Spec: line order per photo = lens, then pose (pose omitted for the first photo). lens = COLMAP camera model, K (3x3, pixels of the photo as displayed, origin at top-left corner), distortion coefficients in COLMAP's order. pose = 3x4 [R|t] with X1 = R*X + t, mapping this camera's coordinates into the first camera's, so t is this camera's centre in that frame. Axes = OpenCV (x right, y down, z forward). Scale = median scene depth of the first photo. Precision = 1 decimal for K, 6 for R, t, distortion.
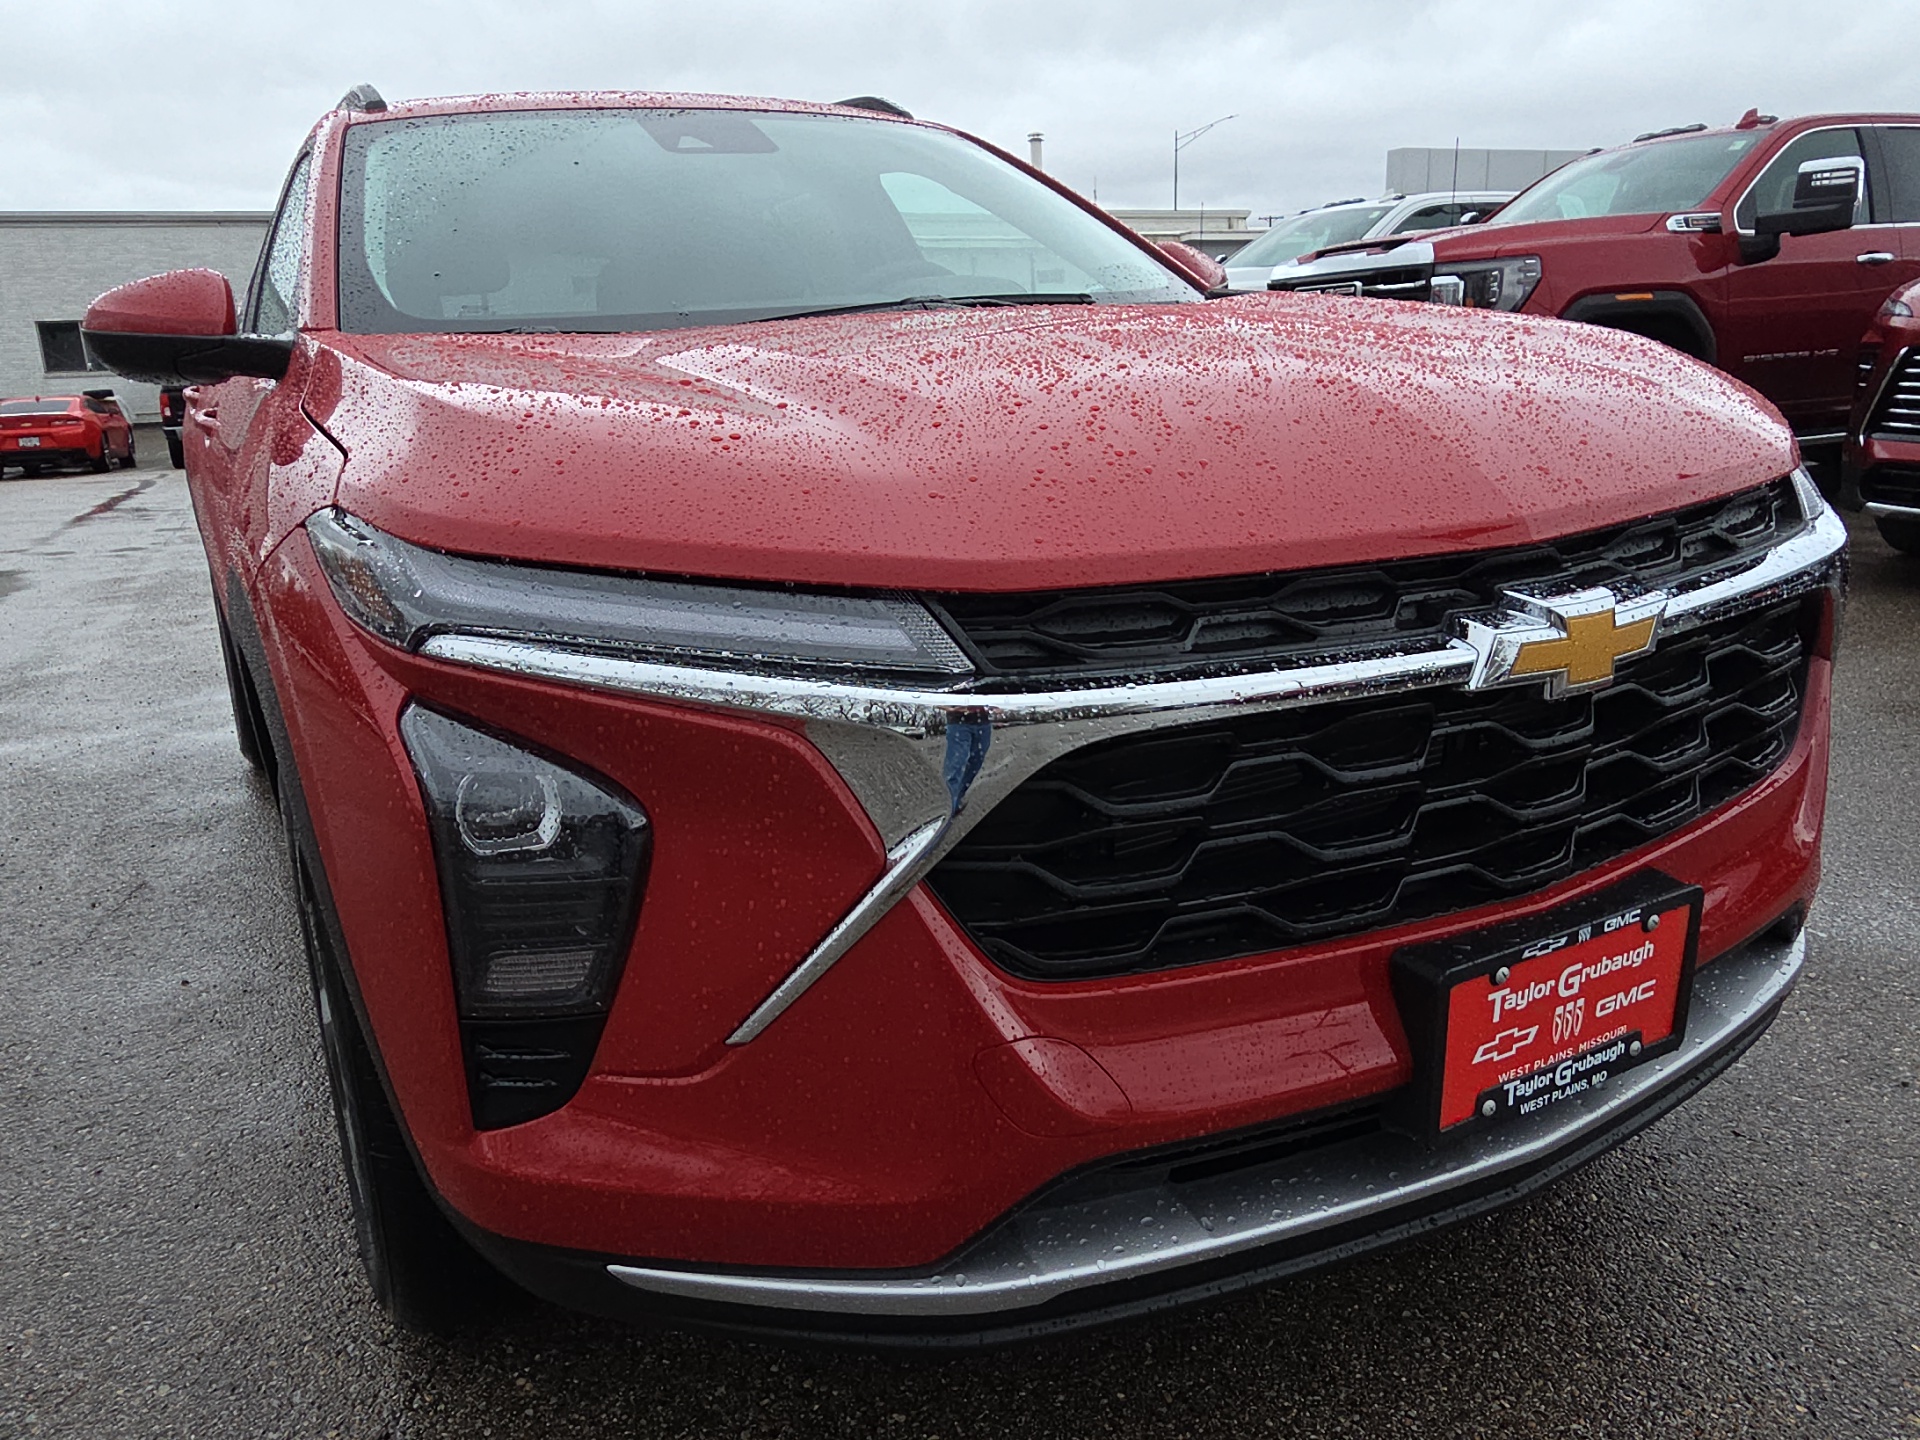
lens RADIAL K [[1435.1, 0, 945.3], [0, 1435.1, 697.0], [0, 0, 1]] dist [0.008675, -0.002095]
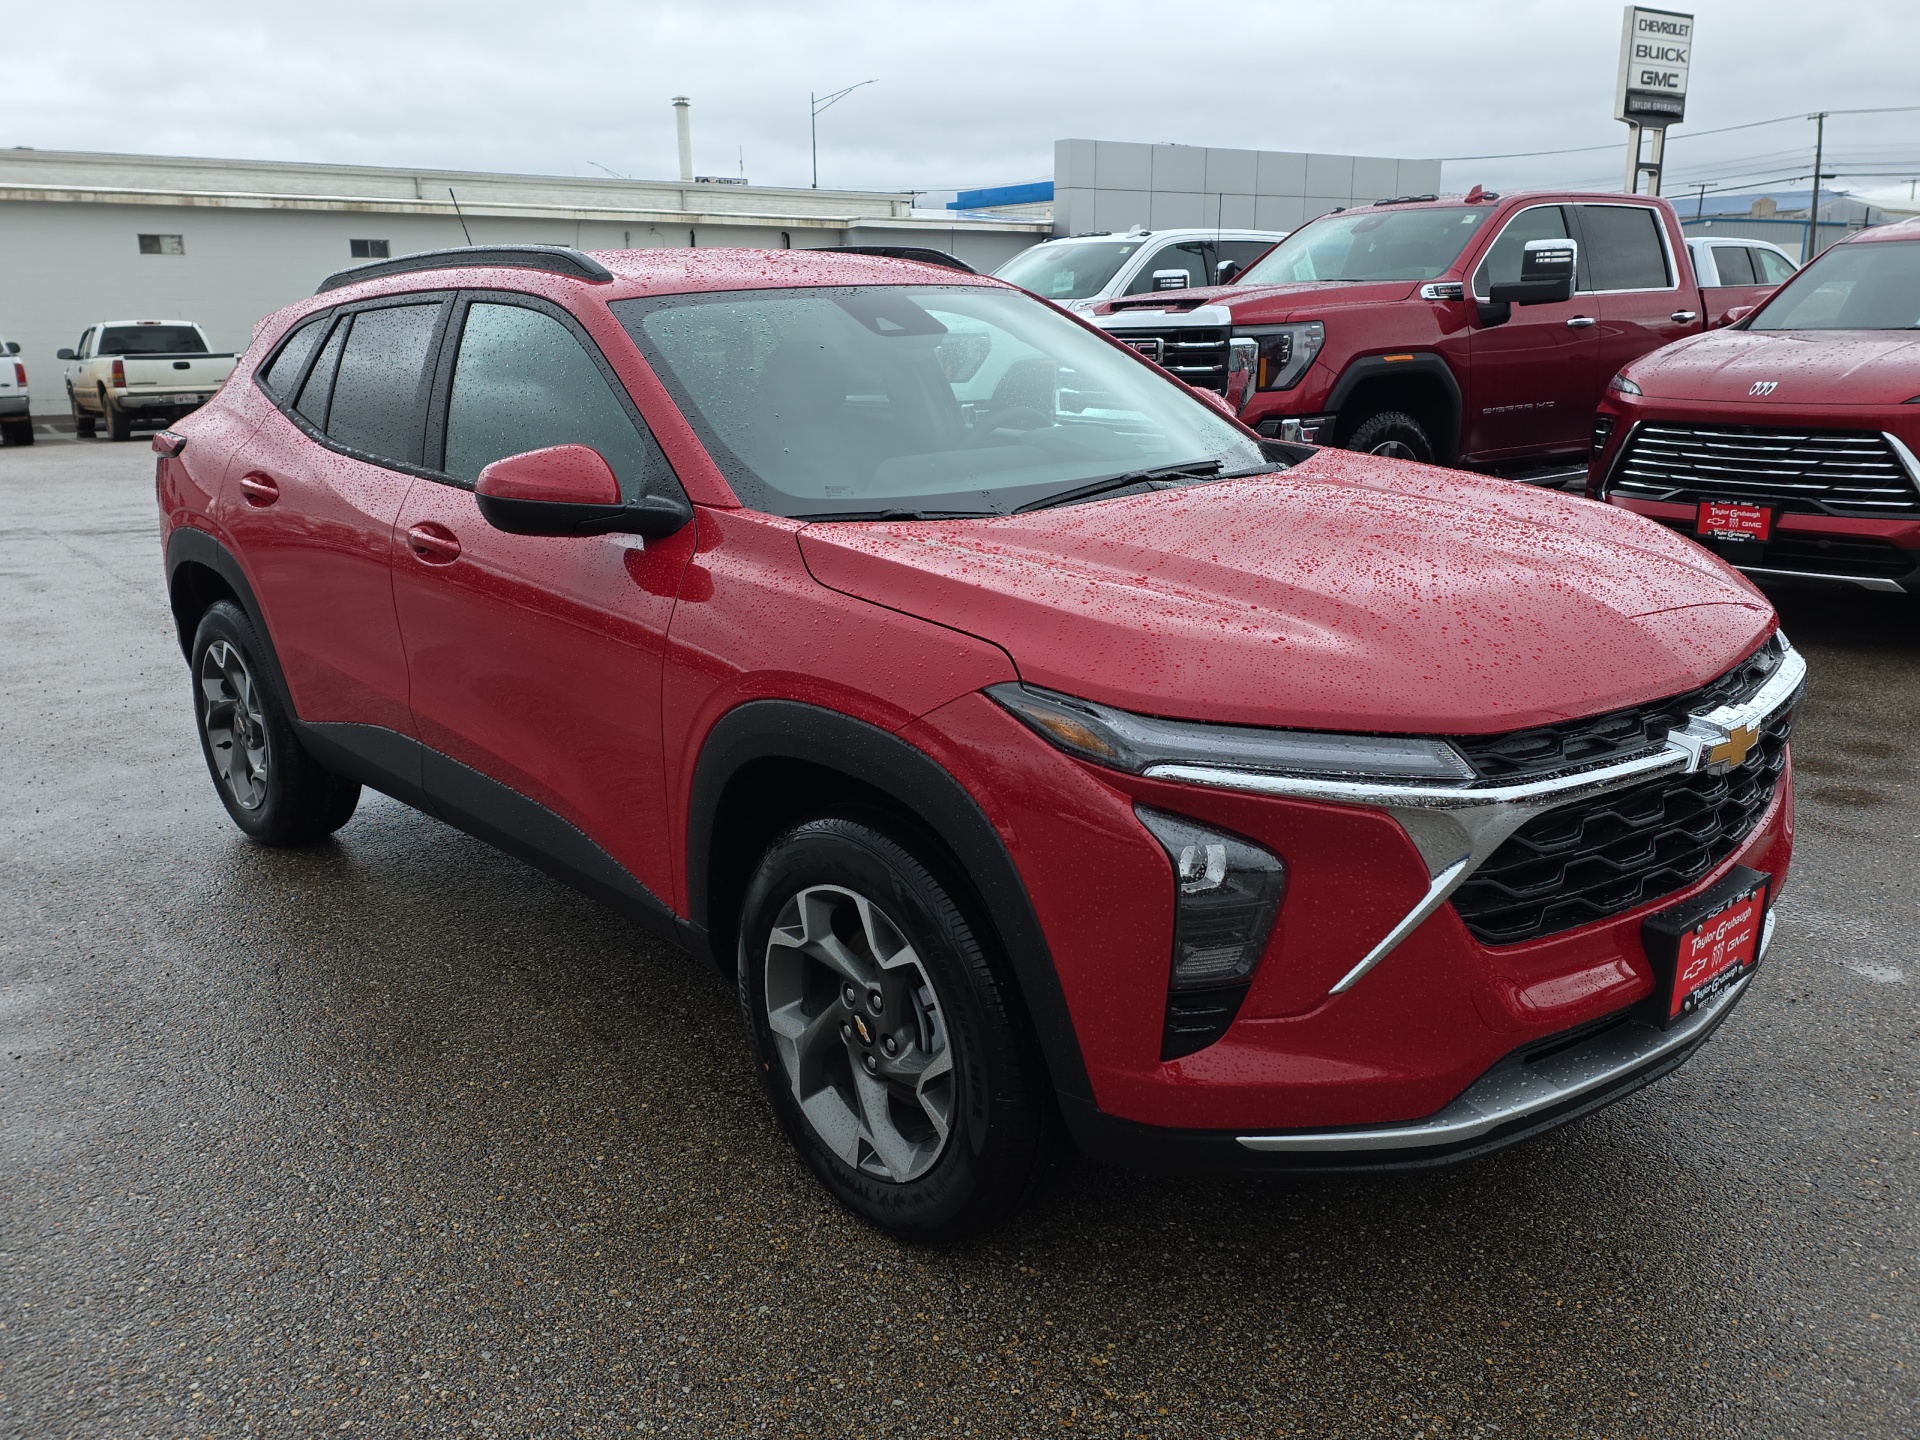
lens RADIAL K [[1628.2, 0, 925.2], [0, 1628.2, 672.6], [0, 0, 1]] dist [0.138175, -0.169245]
pose [[0.968602, -0.029489, 0.246863, -1.012675], [0.034469, 0.999280, -0.015879, -0.122091], [-0.246217, 0.023889, 0.968920, -0.757186]]
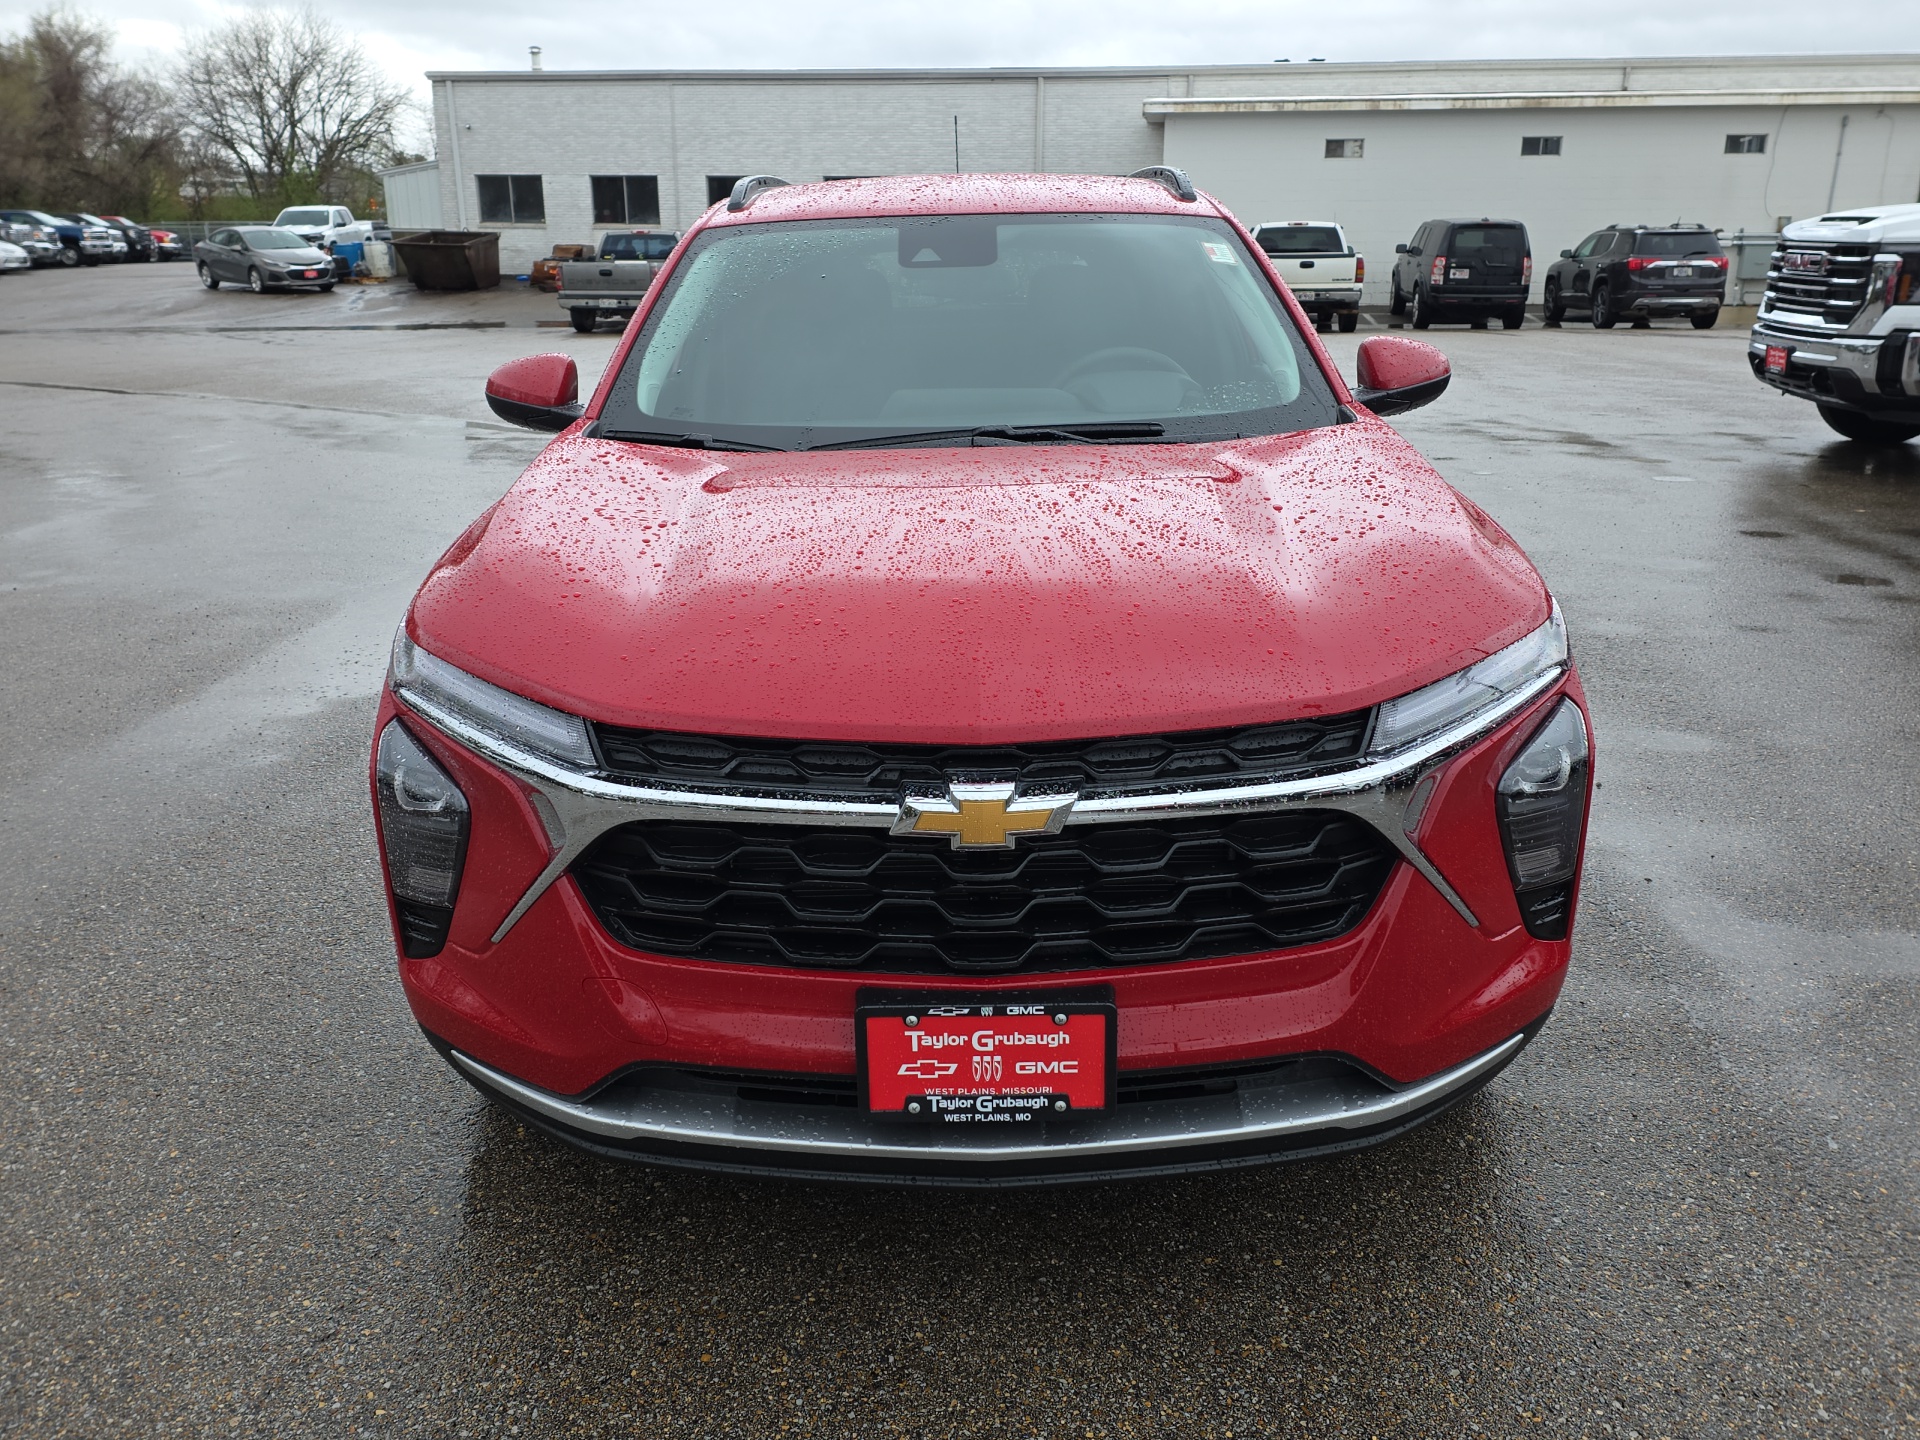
lens RADIAL K [[1670.0, 0, 954.3], [0, 1670.0, 642.2], [0, 0, 1]] dist [0.079945, -0.078595]
pose [[0.871866, 0.157367, -0.463772, 1.138555], [-0.143452, 0.987494, 0.065394, -0.311909], [0.468263, 0.009514, 0.883538, -0.530177]]
